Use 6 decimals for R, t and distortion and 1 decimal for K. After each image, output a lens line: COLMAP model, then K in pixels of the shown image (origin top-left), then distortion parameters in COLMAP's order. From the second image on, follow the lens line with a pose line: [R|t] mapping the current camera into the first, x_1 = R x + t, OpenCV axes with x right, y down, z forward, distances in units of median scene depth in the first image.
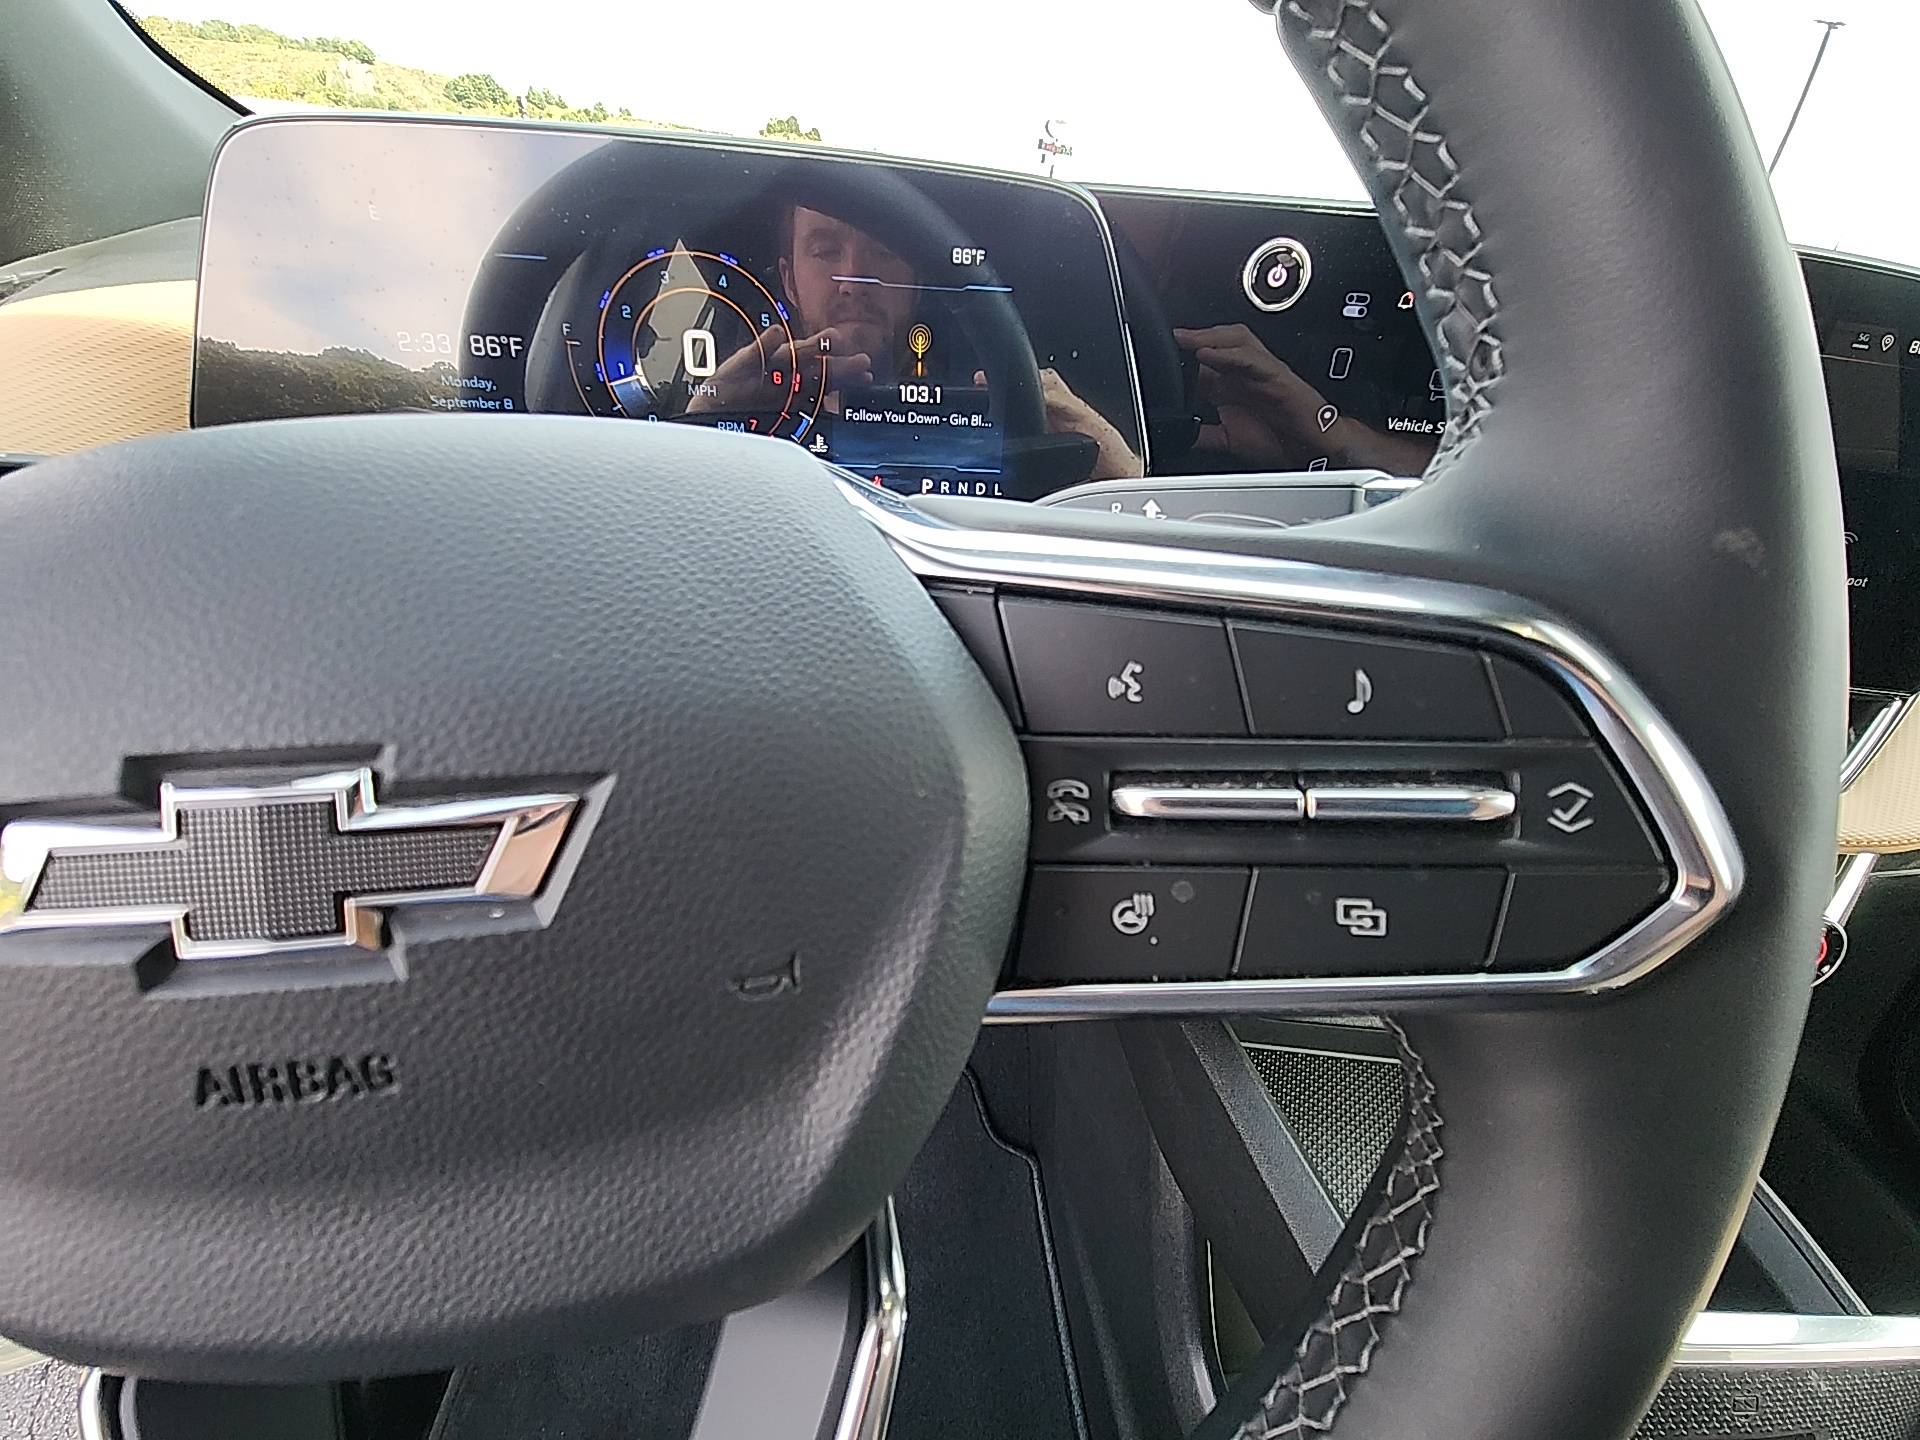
lens RADIAL K [[777.4, 0, 947.9], [0, 777.4, 695.3], [0, 0, 1]] dist [0.019845, -0.011396]
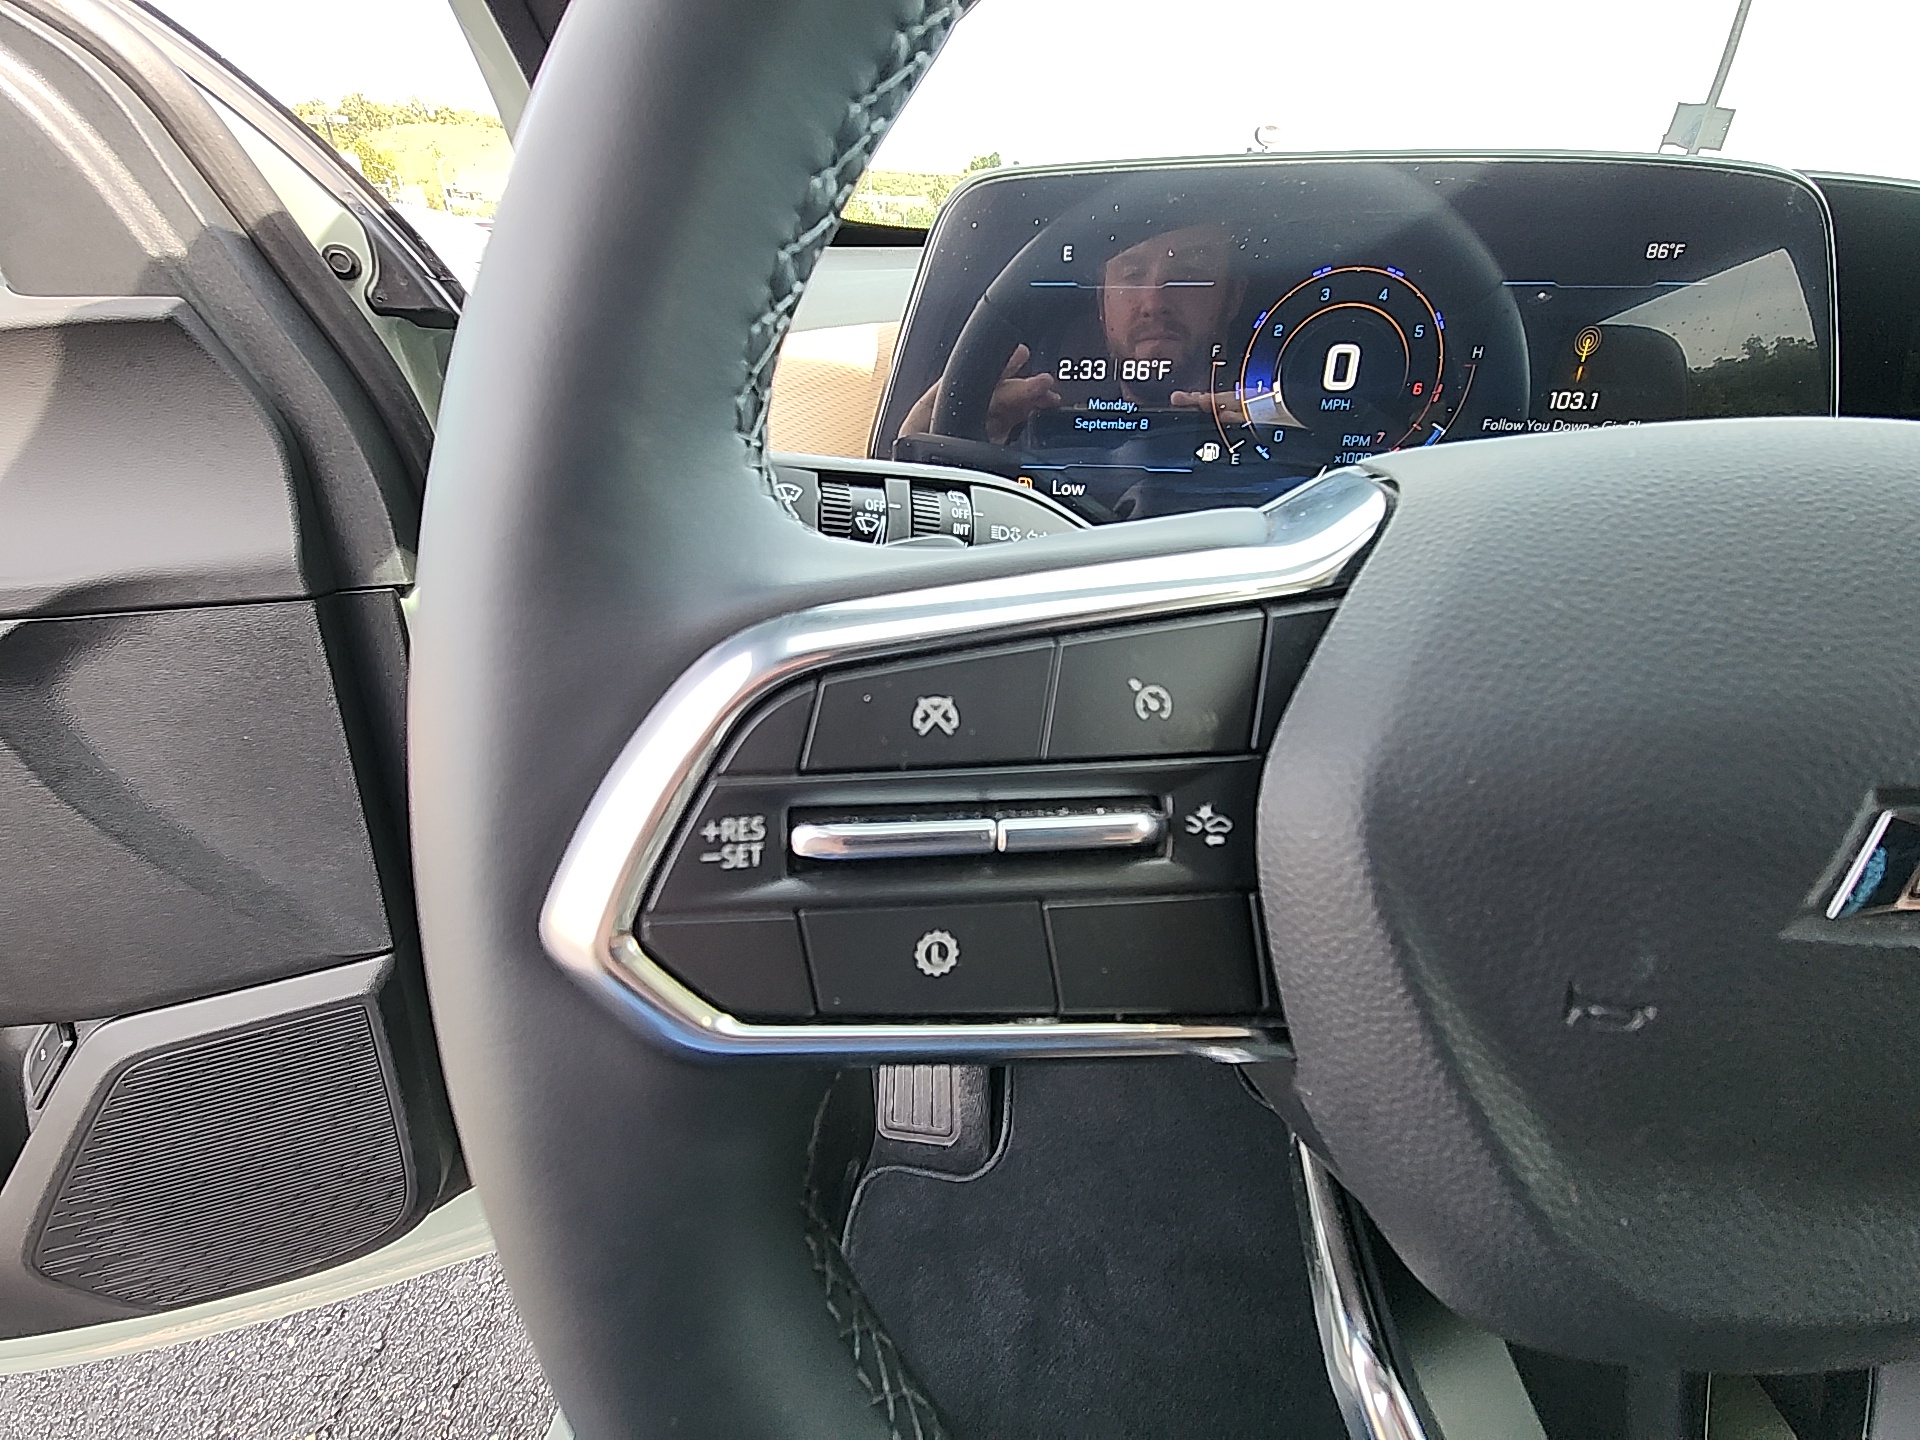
lens RADIAL K [[778.5, 0, 953.7], [0, 778.5, 698.0], [0, 0, 1]] dist [0.003589, -0.000605]
pose [[0.975645, 0.048127, -0.214012, -1.475999], [-0.052458, 0.998516, -0.014601, 0.065051], [0.212992, 0.025472, 0.976722, -0.182827]]
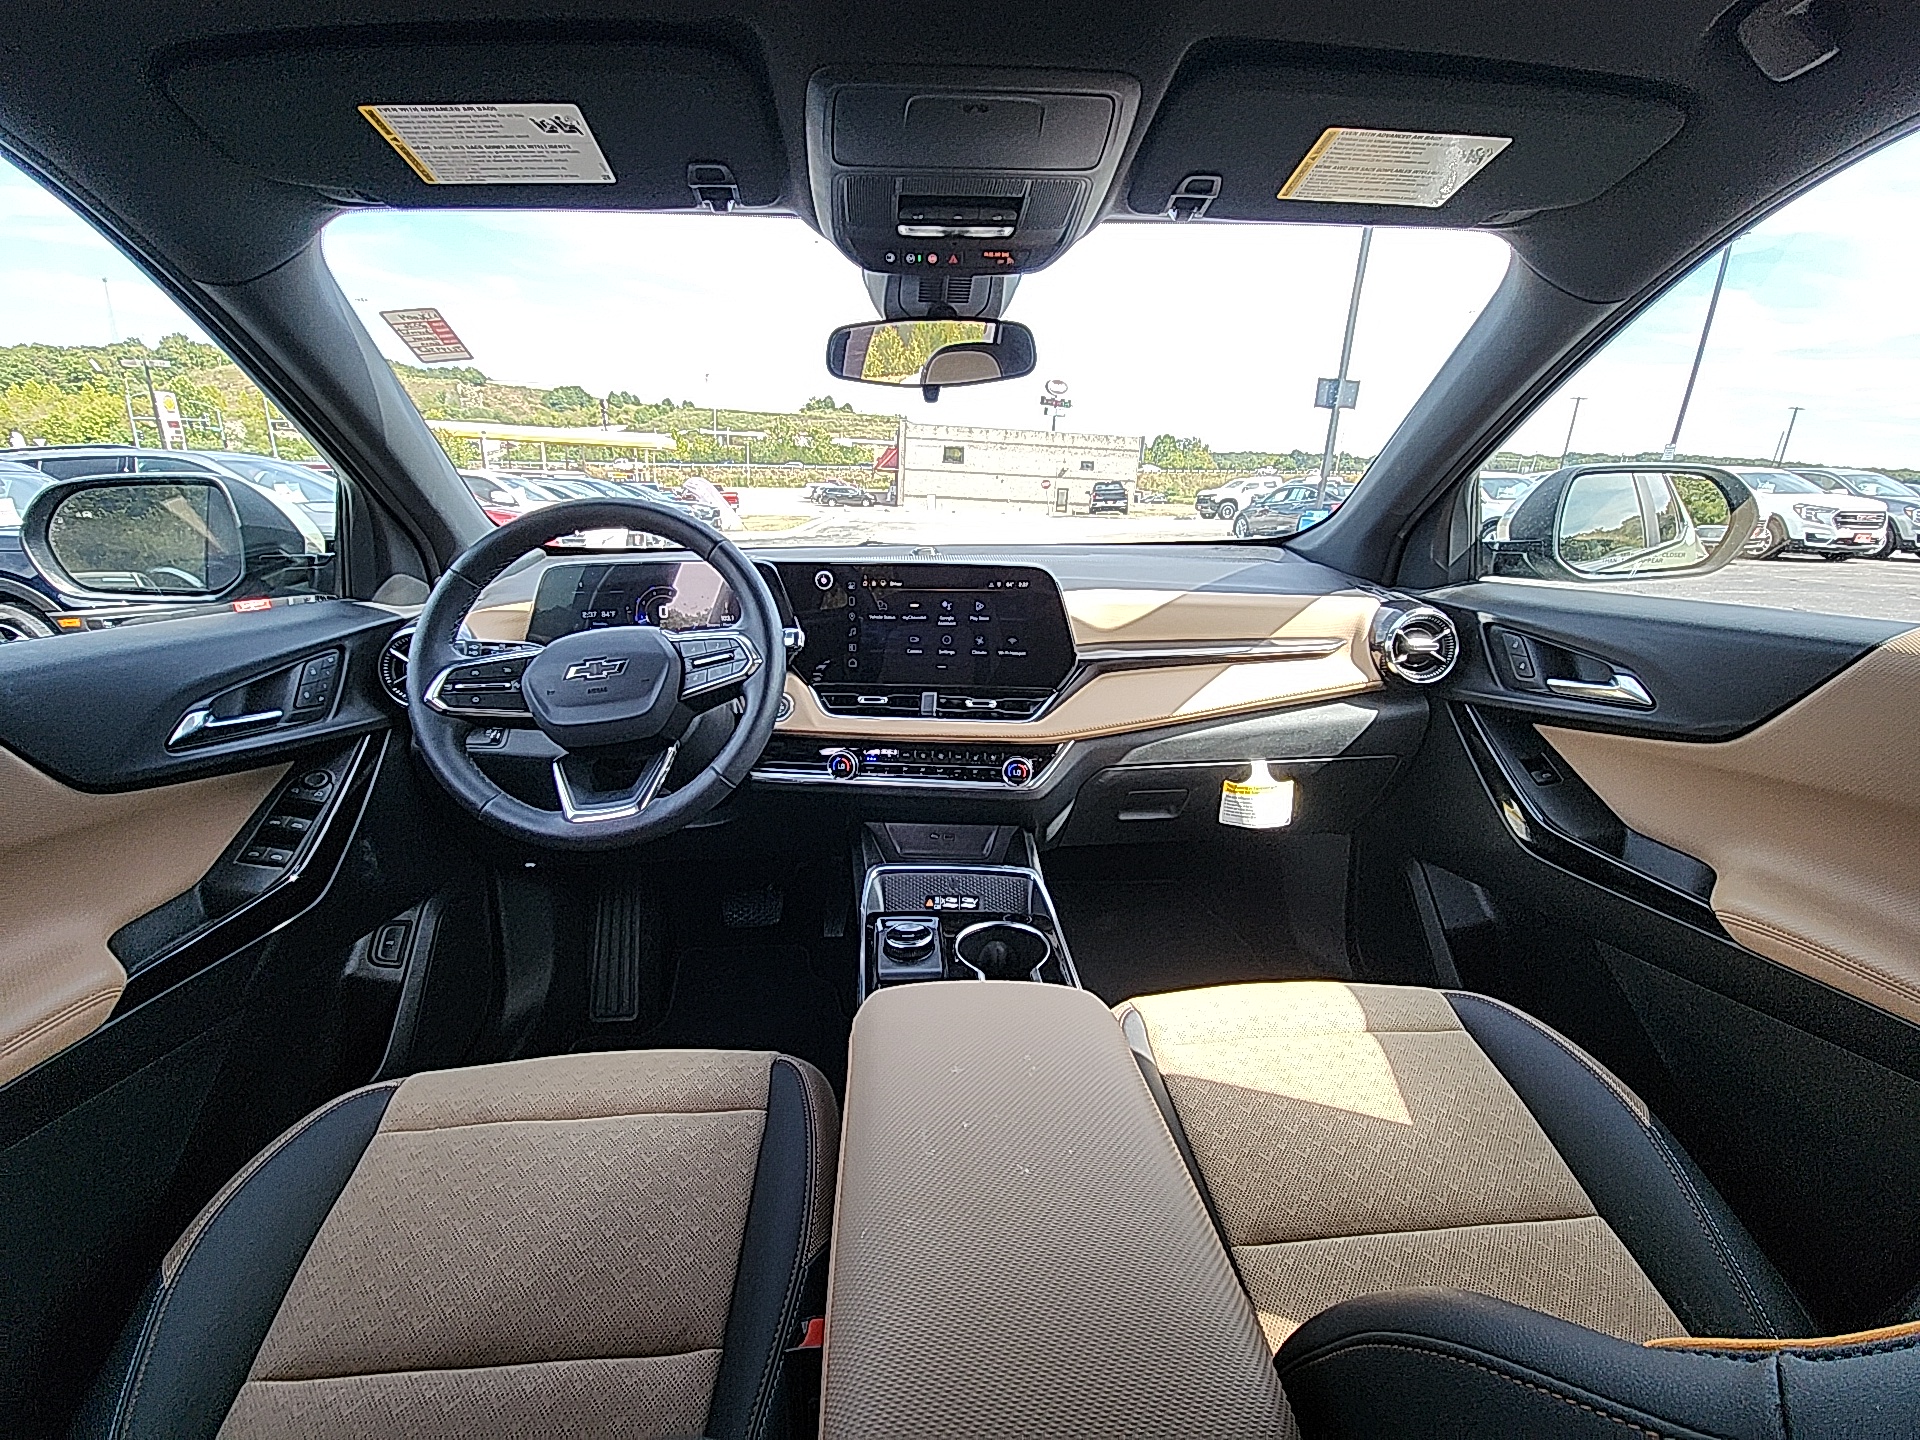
lens RADIAL K [[773.1, 0, 950.4], [0, 773.1, 698.3], [0, 0, 1]] dist [0.019235, -0.012521]
pose [[0.997256, -0.062447, -0.039765, 2.724149], [0.050473, 0.966440, -0.251887, 2.242696], [0.054160, 0.249189, 0.966939, -5.646454]]
